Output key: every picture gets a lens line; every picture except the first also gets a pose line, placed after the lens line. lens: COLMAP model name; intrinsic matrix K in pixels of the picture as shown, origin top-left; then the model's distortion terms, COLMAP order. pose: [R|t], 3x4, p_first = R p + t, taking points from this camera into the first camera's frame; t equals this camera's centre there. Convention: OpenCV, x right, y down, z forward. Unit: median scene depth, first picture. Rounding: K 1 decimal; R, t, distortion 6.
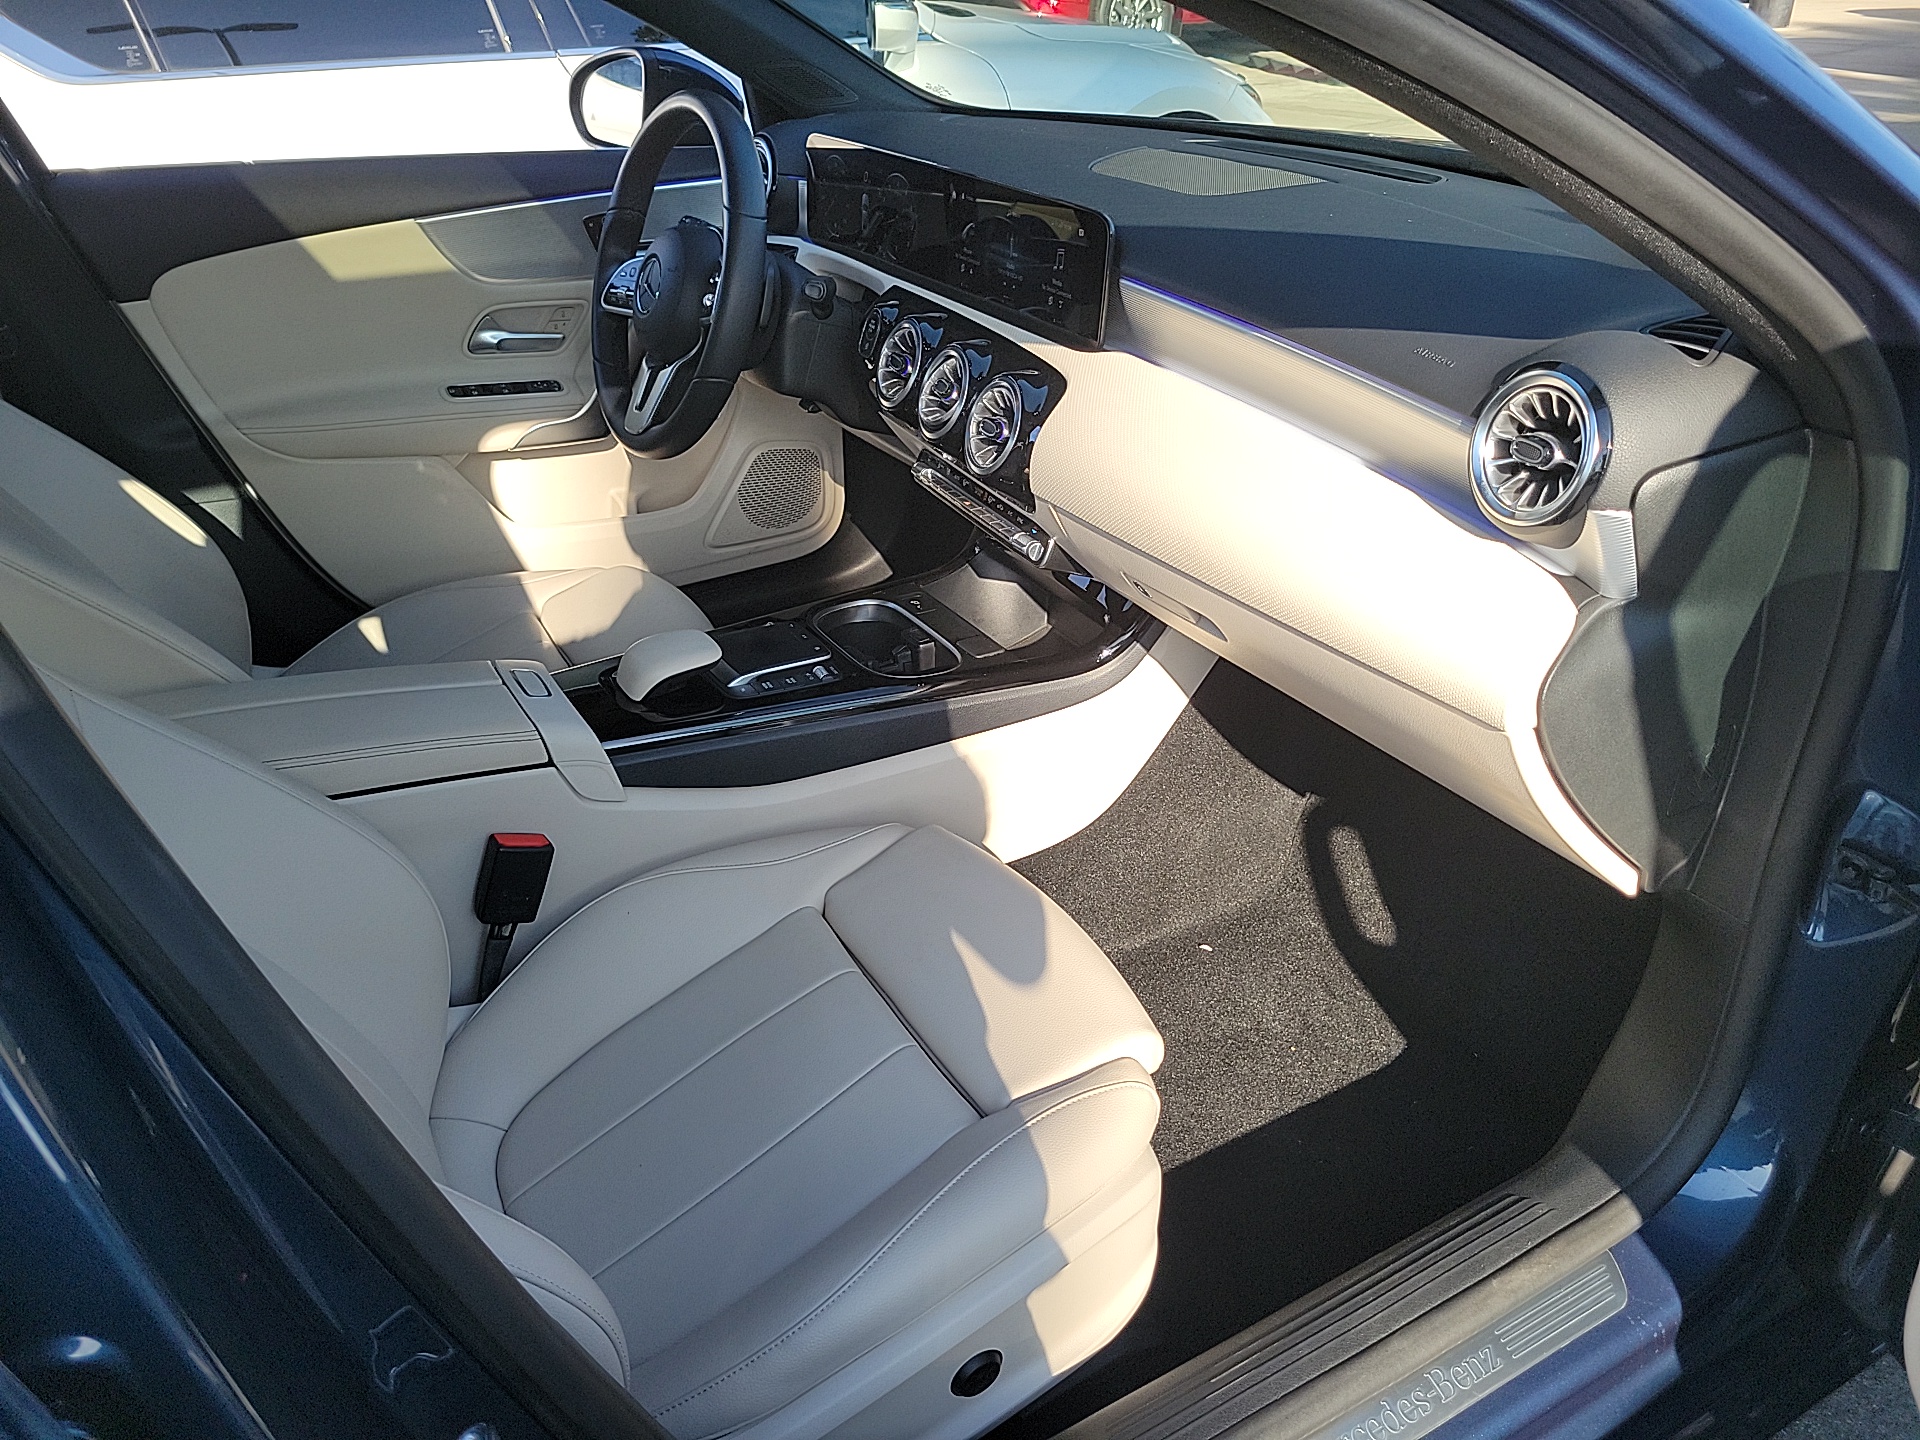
lens RADIAL K [[1527.5, 0, 955.8], [0, 1527.5, 729.8], [0, 0, 1]] dist [0.038962, -0.024563]
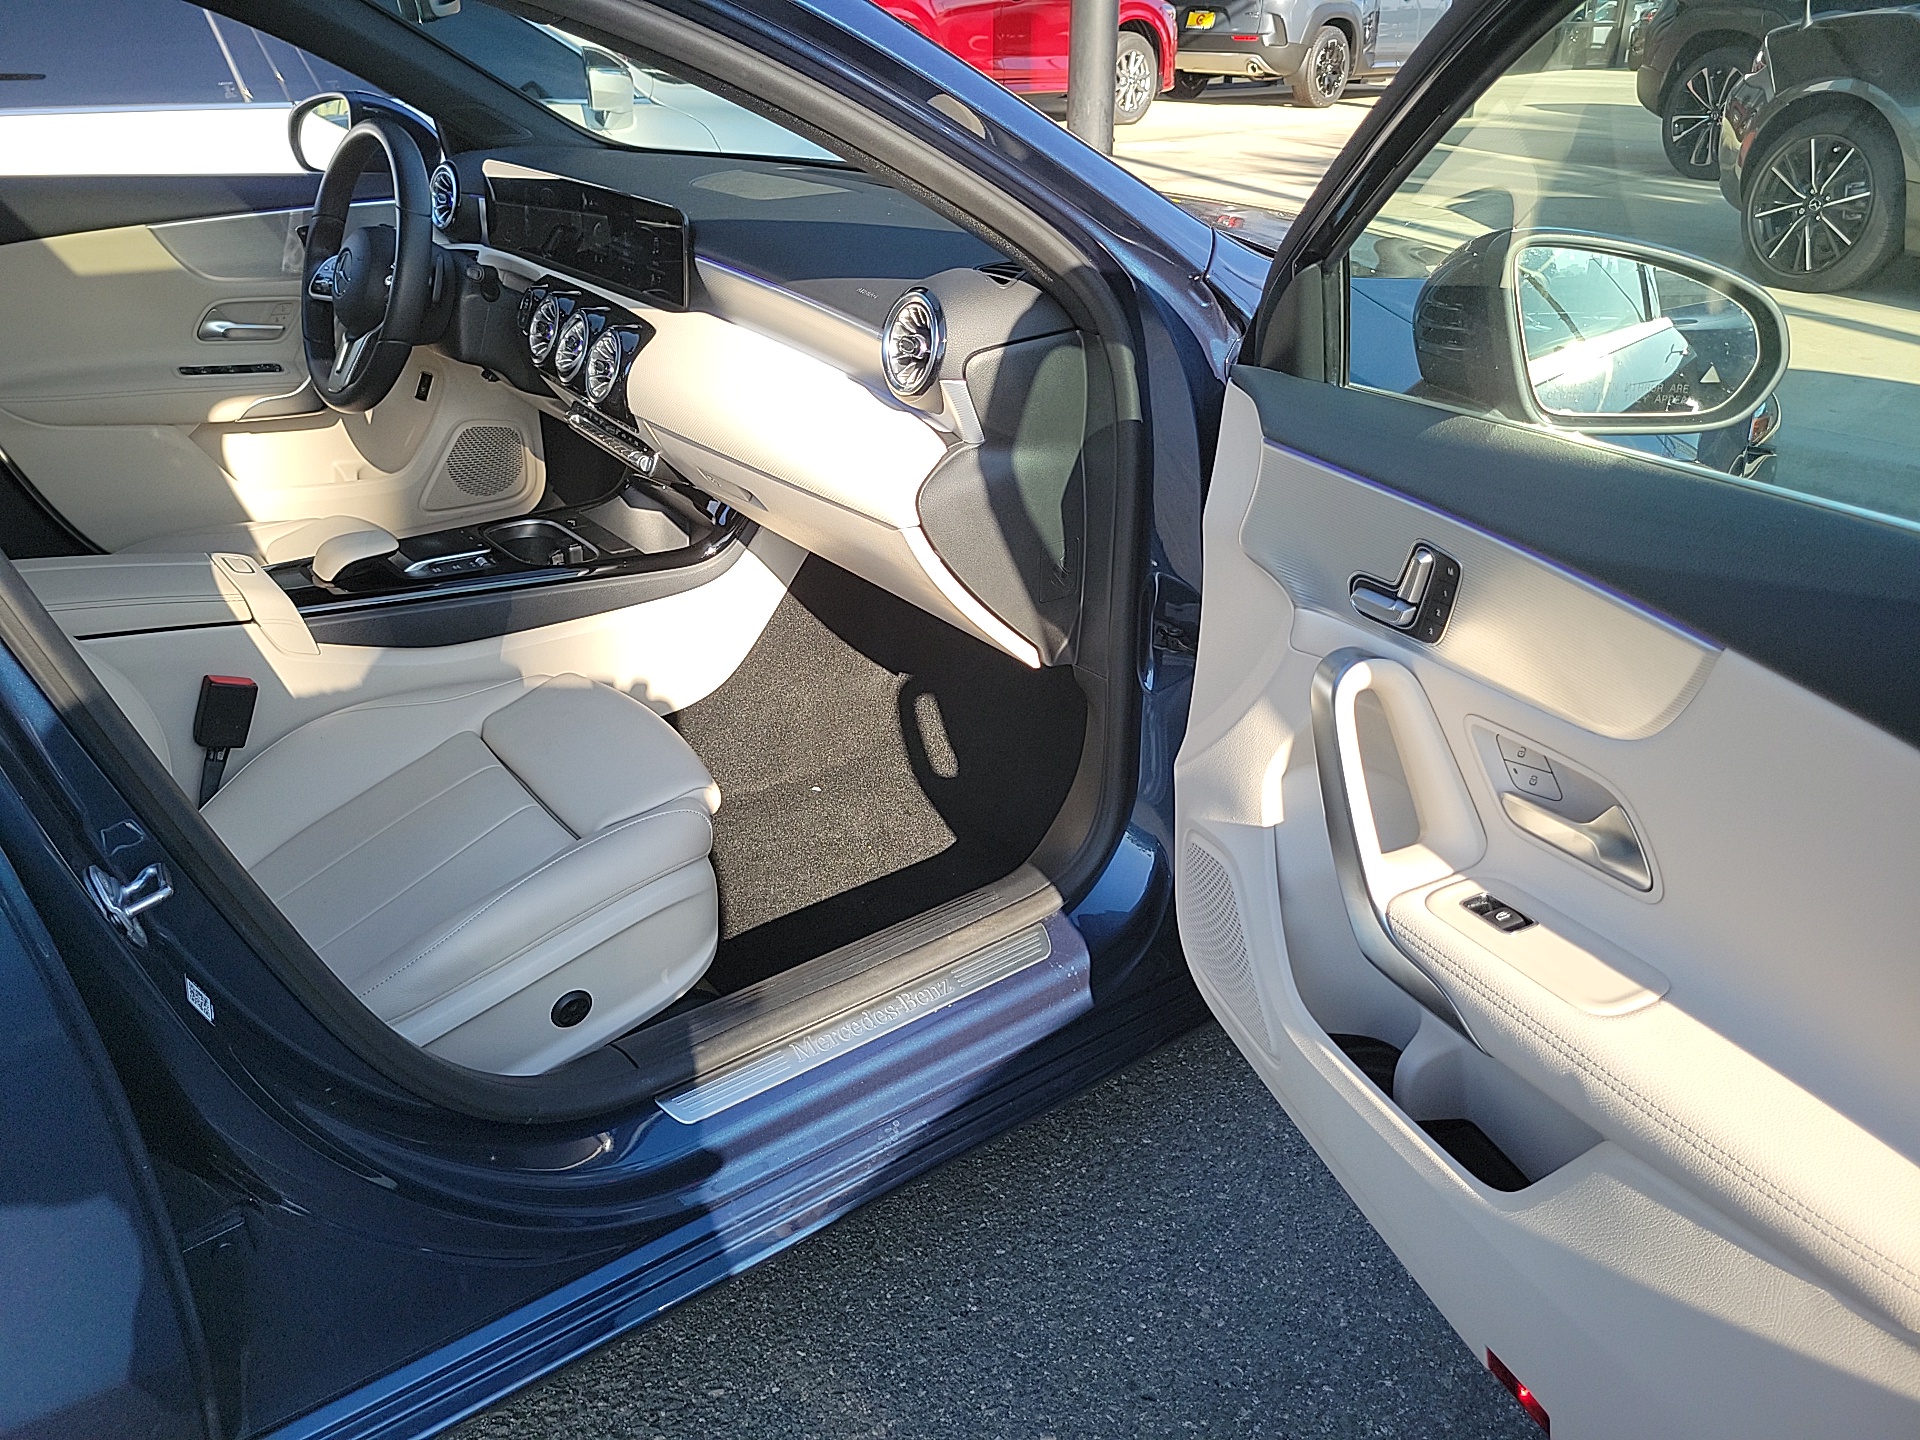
lens RADIAL K [[1527.5, 0, 969.1], [0, 1527.5, 712.6], [0, 0, 1]] dist [0.038962, -0.024563]
pose [[0.991153, -0.035515, 0.127884, 0.142377], [0.042154, 0.997880, -0.049593, 0.162874], [-0.125852, 0.054545, 0.990548, -0.308470]]
